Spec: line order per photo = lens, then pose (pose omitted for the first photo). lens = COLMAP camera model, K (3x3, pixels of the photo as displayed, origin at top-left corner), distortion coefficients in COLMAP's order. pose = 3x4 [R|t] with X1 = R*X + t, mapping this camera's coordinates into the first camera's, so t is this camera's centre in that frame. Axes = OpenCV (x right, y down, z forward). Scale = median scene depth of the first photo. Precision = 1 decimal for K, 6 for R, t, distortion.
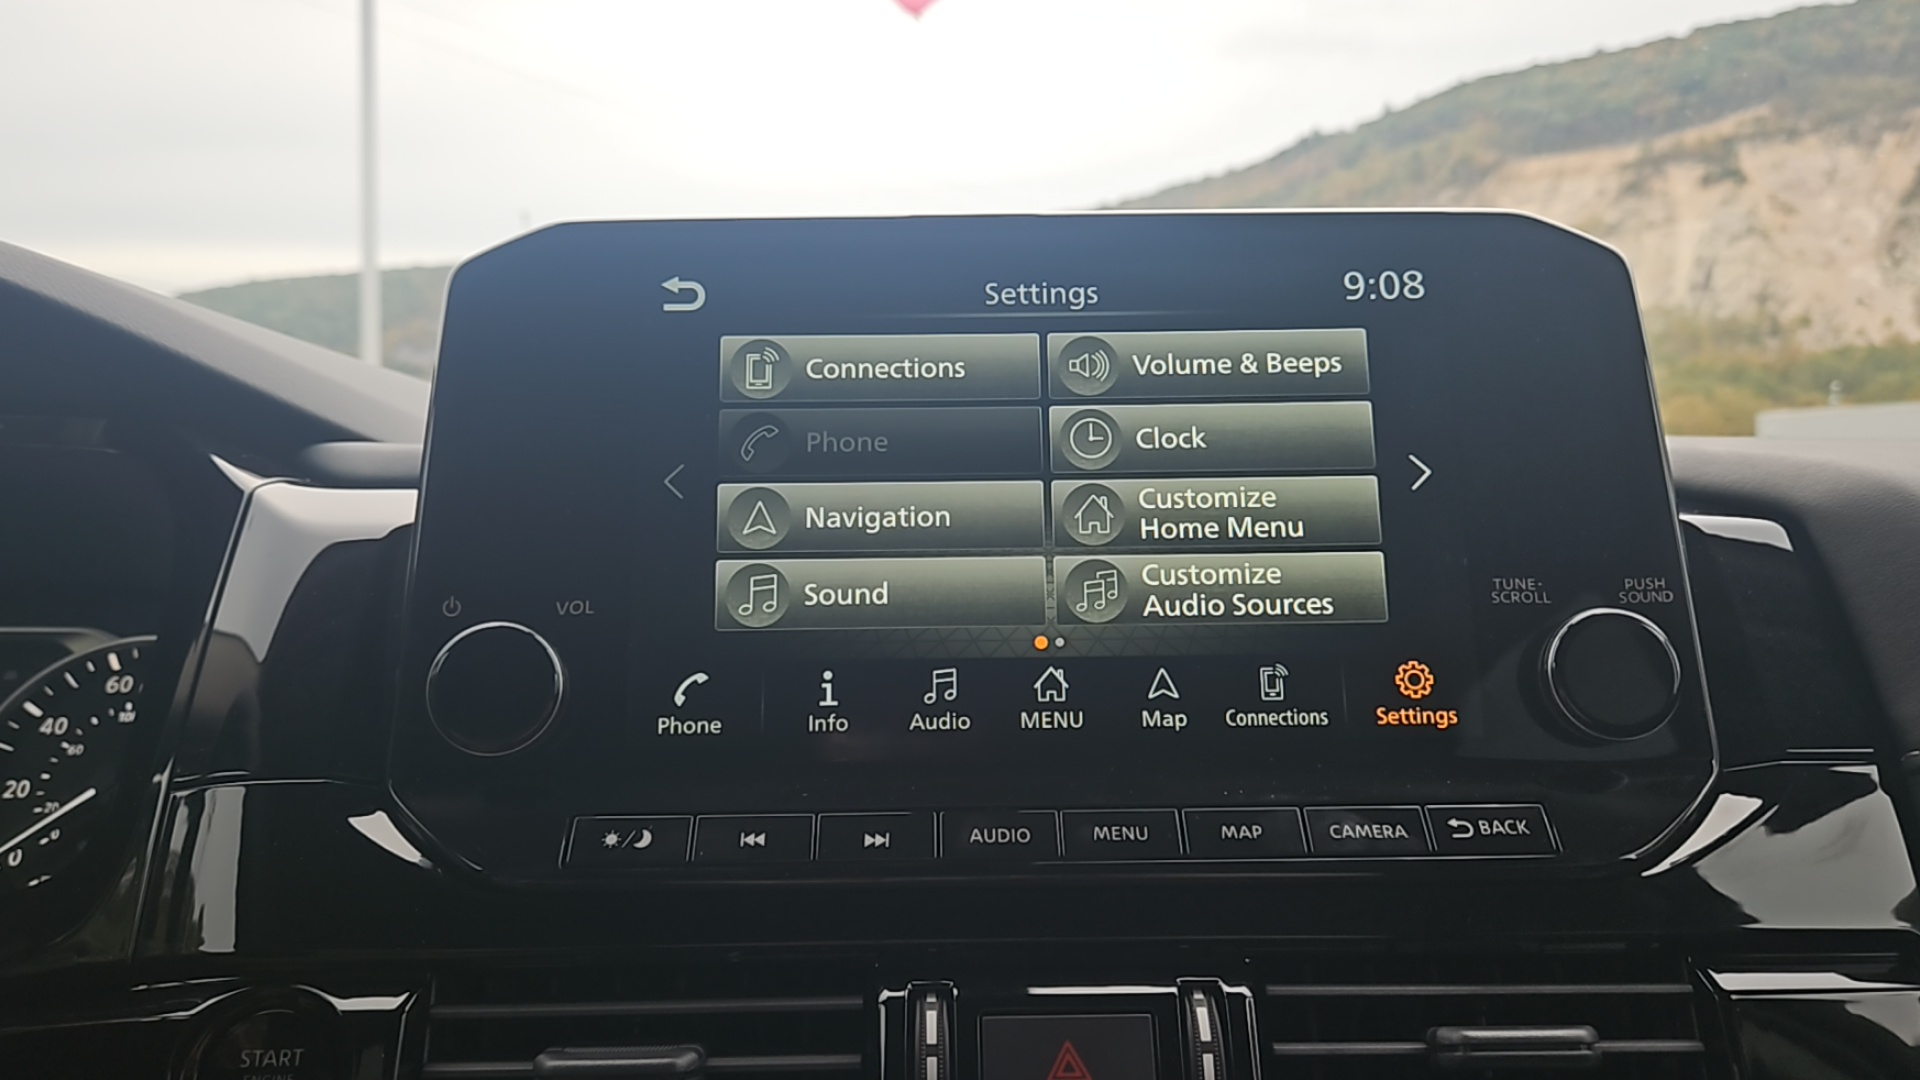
lens RADIAL K [[1445.0, 0, 960.0], [0, 1445.0, 540.0], [0, 0, 1]] dist [0.048999, -0.052815]
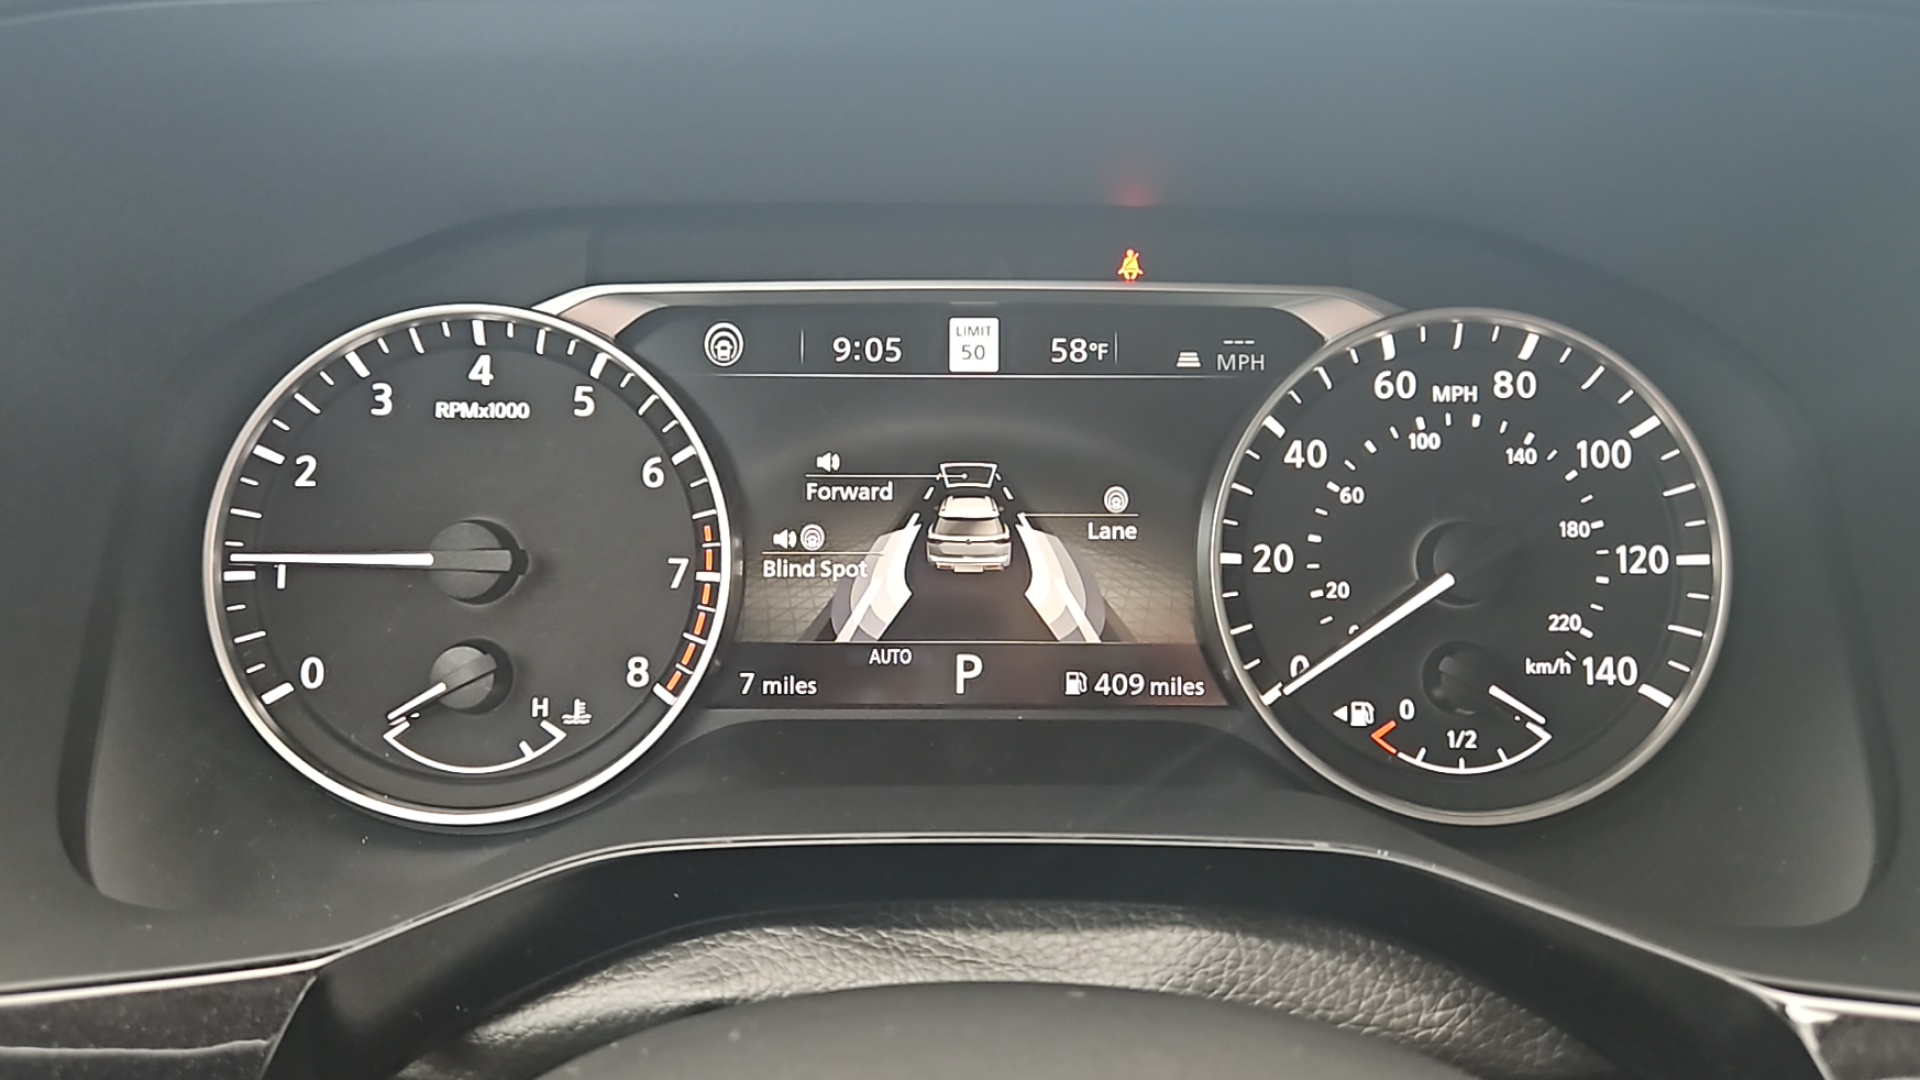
lens RADIAL K [[1445.0, 0, 960.0], [0, 1445.0, 540.0], [0, 0, 1]] dist [0.048999, -0.052815]
pose [[0.999782, 0.020484, 0.004042, -1.165171], [-0.020518, 0.928073, 0.371834, -0.094566], [0.003865, -0.371836, 0.928291, 0.640947]]
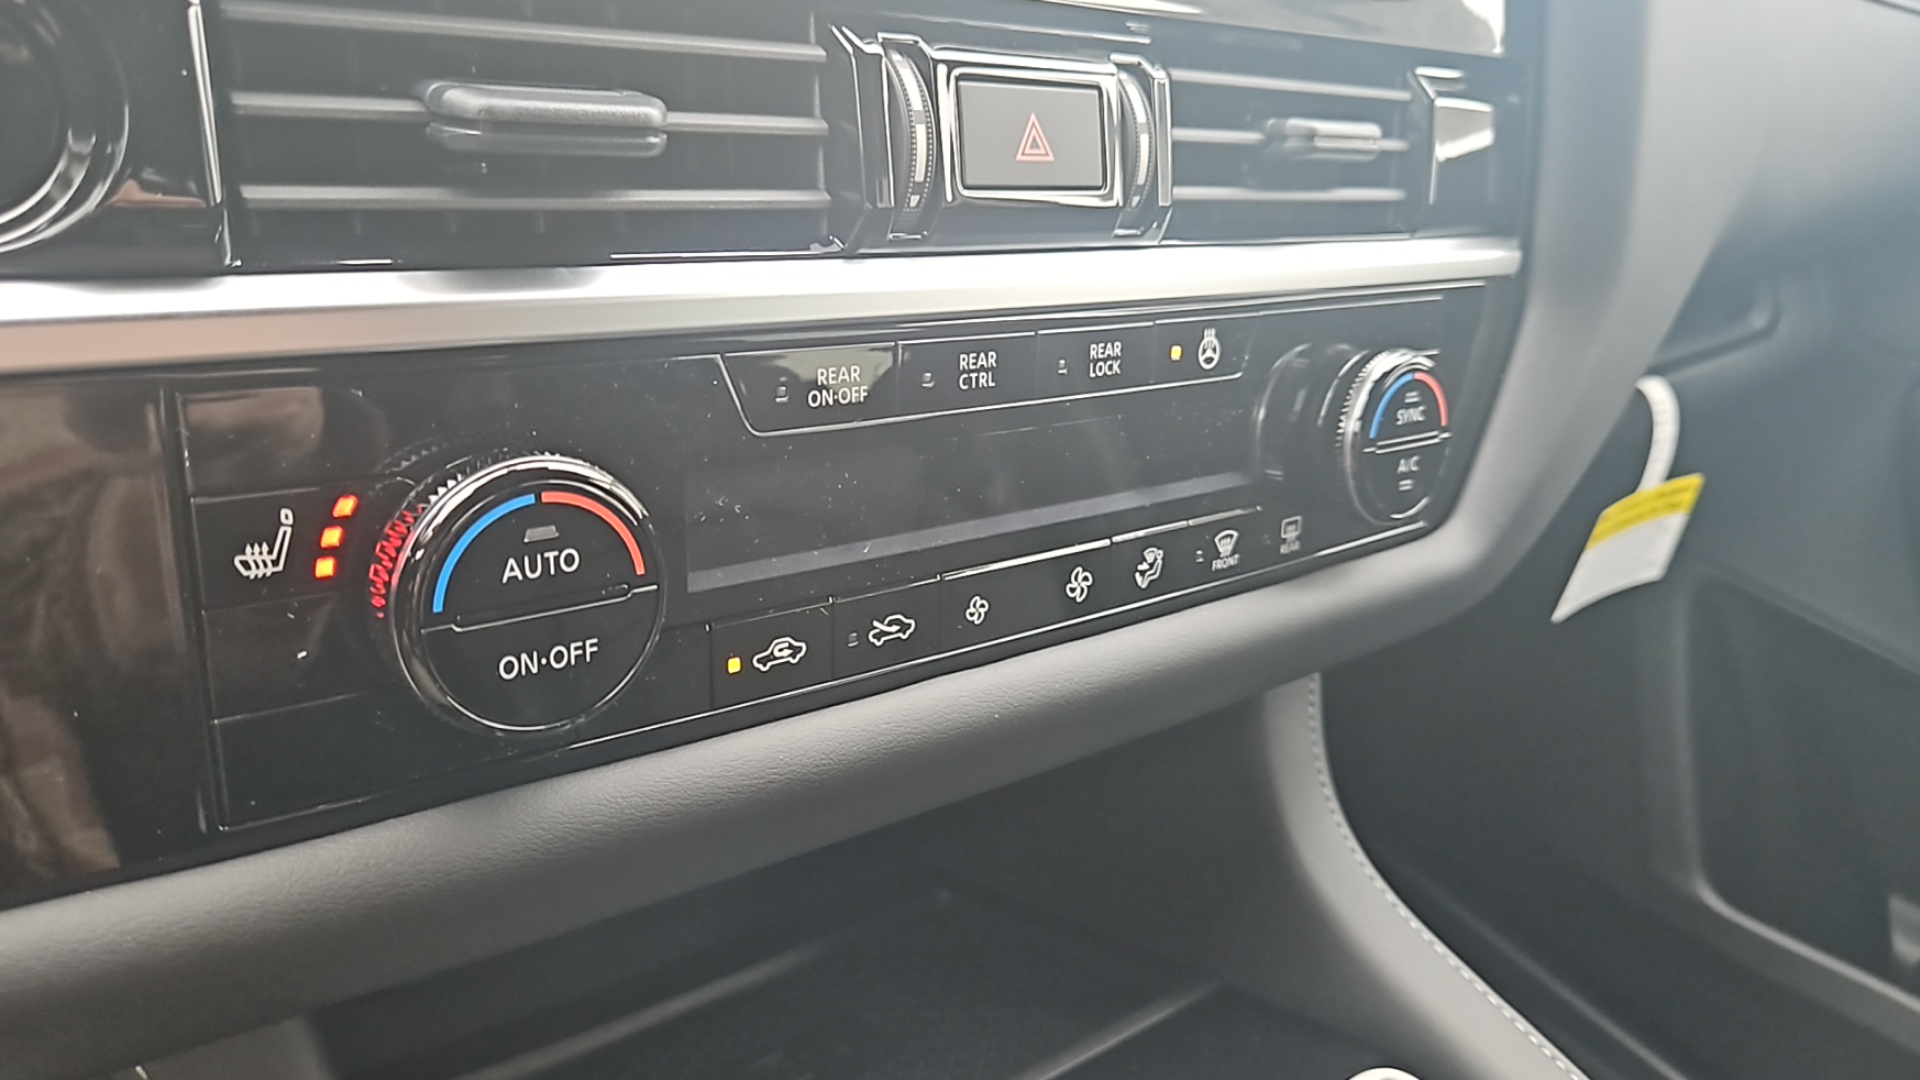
lens RADIAL K [[1445.7, 0, 956.6], [0, 1445.7, 538.0], [0, 0, 1]] dist [0.047078, -0.049433]
pose [[0.762225, -0.132562, 0.633593, -0.498270], [-0.230604, 0.858979, 0.457139, 0.155182], [-0.604842, -0.494552, 0.624167, 0.313456]]
